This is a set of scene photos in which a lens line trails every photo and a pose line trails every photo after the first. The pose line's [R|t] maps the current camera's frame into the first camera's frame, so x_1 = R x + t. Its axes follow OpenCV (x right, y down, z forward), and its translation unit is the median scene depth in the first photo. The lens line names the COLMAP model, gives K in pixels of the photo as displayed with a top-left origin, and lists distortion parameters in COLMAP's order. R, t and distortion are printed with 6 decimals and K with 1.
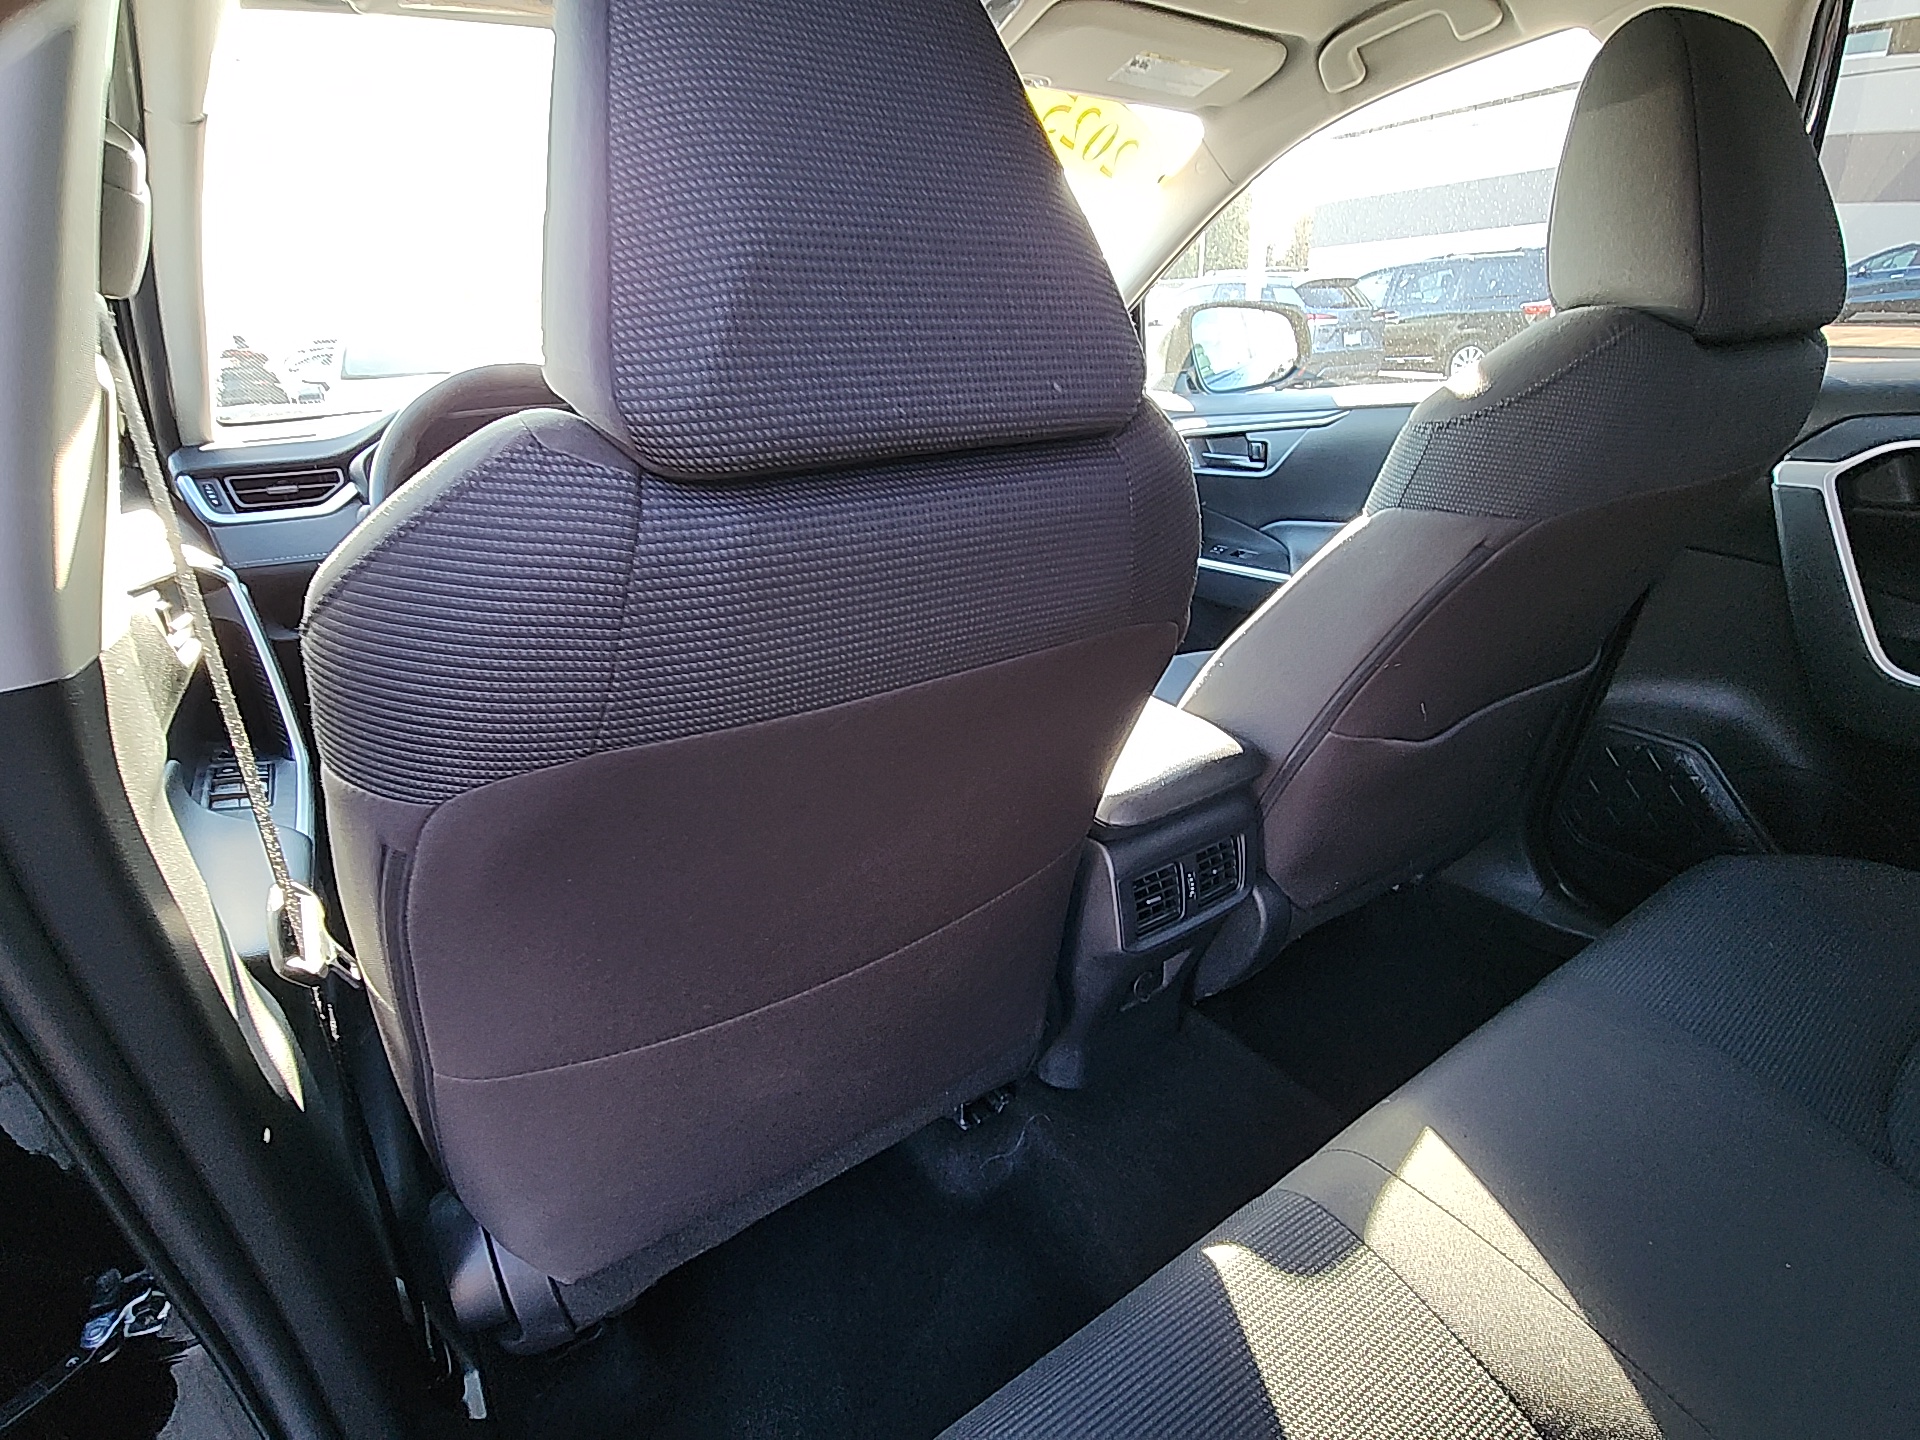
lens RADIAL K [[917.8, 0, 963.5], [0, 917.8, 735.2], [0, 0, 1]] dist [-0.001152, -0.000610]
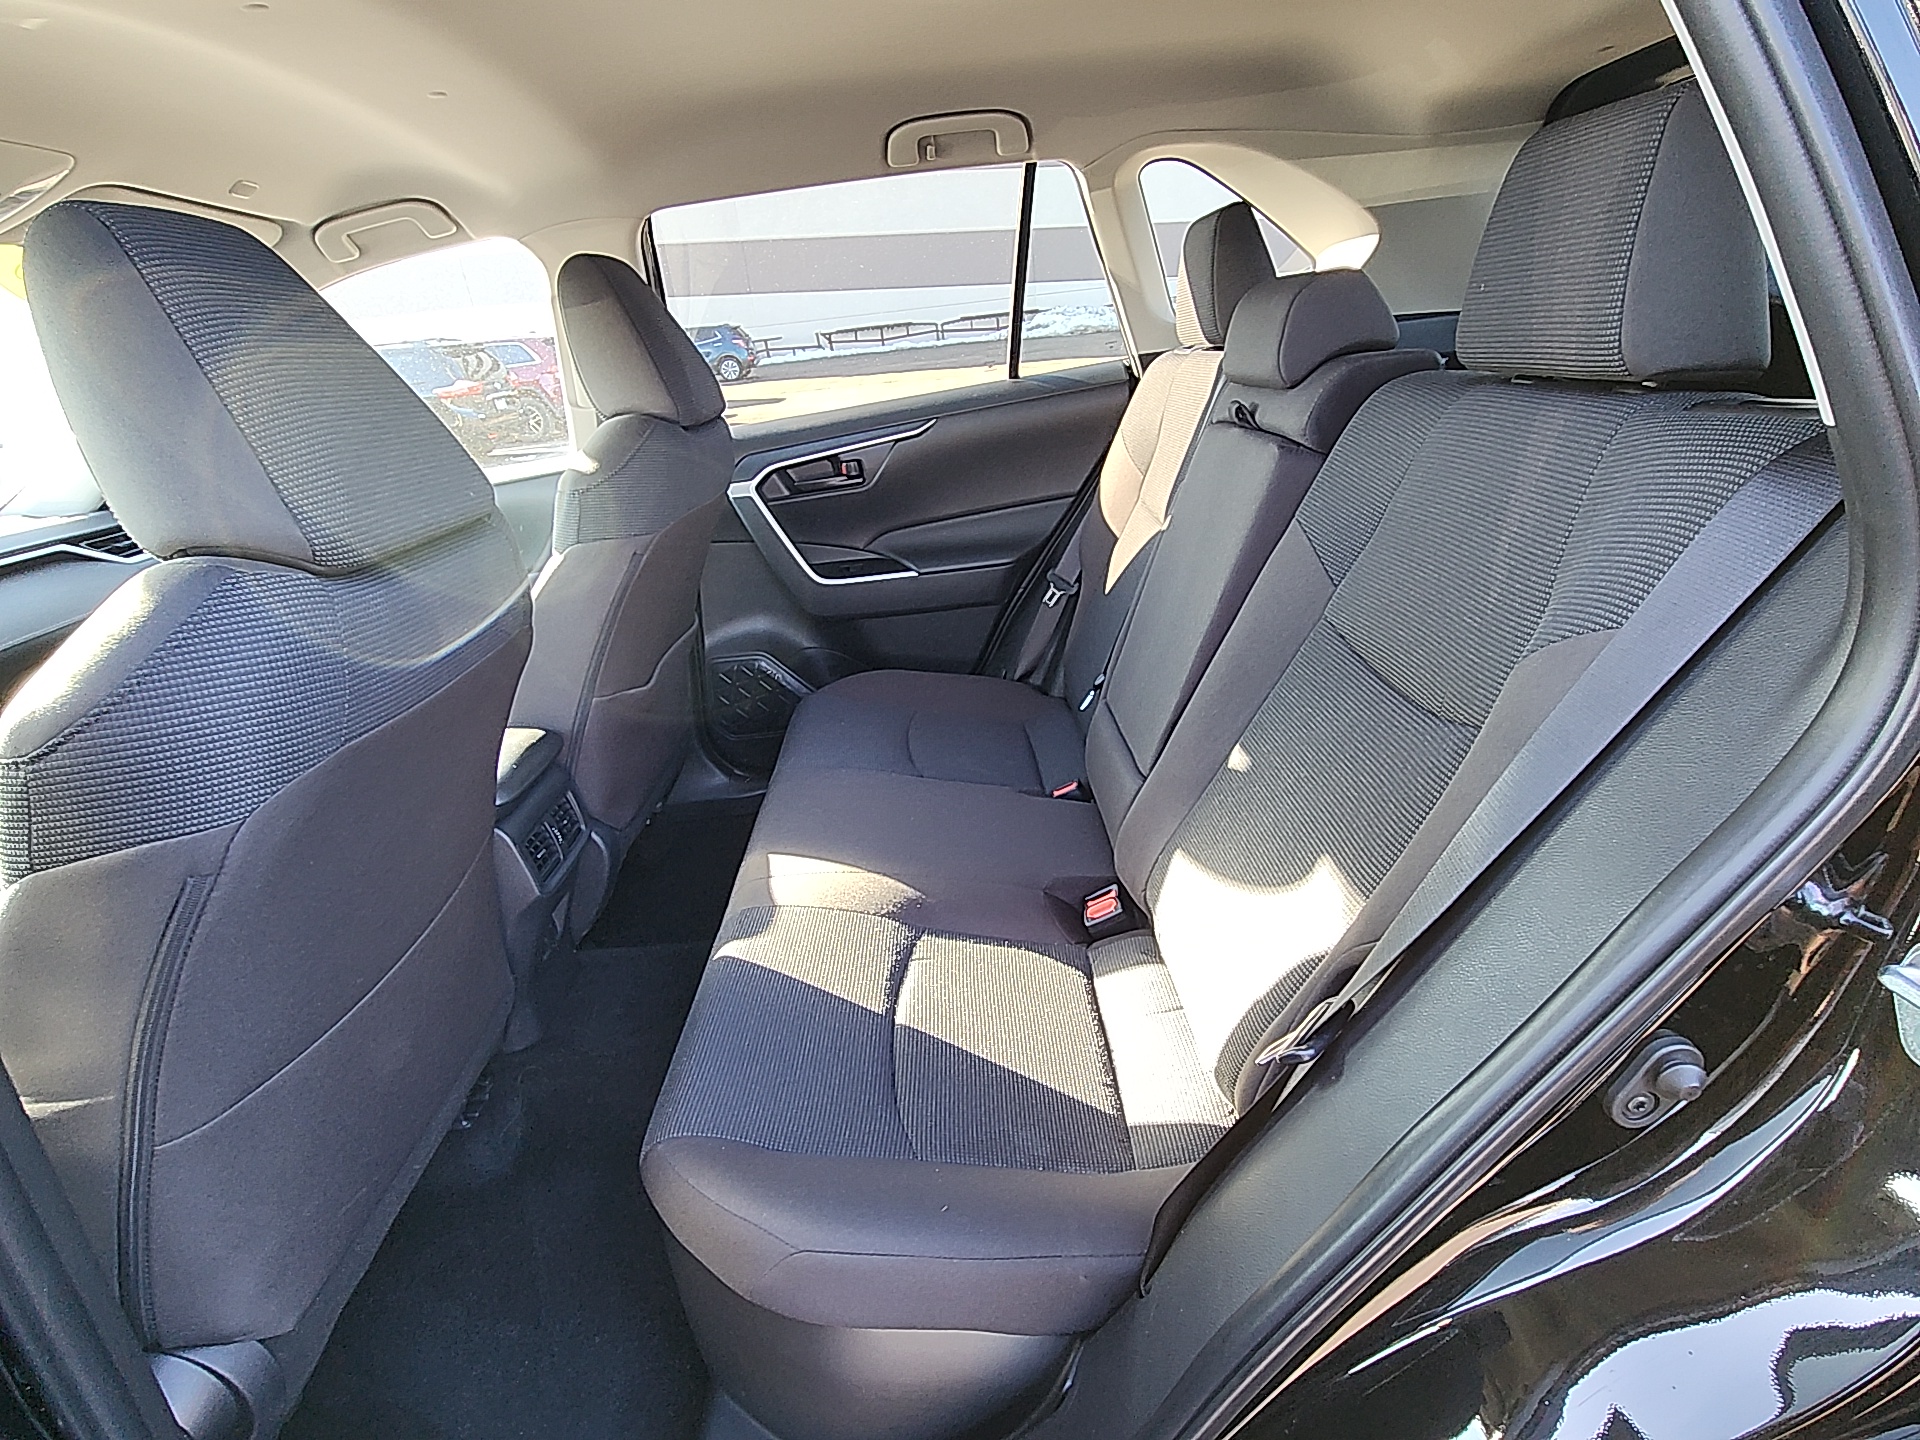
lens RADIAL K [[917.8, 0, 963.5], [0, 917.8, 735.2], [0, 0, 1]] dist [-0.001152, -0.000610]
pose [[0.525833, -0.353148, 0.773813, -0.421995], [0.409724, 0.902401, 0.133411, 0.090141], [-0.745403, 0.246898, 0.619205, -0.323222]]
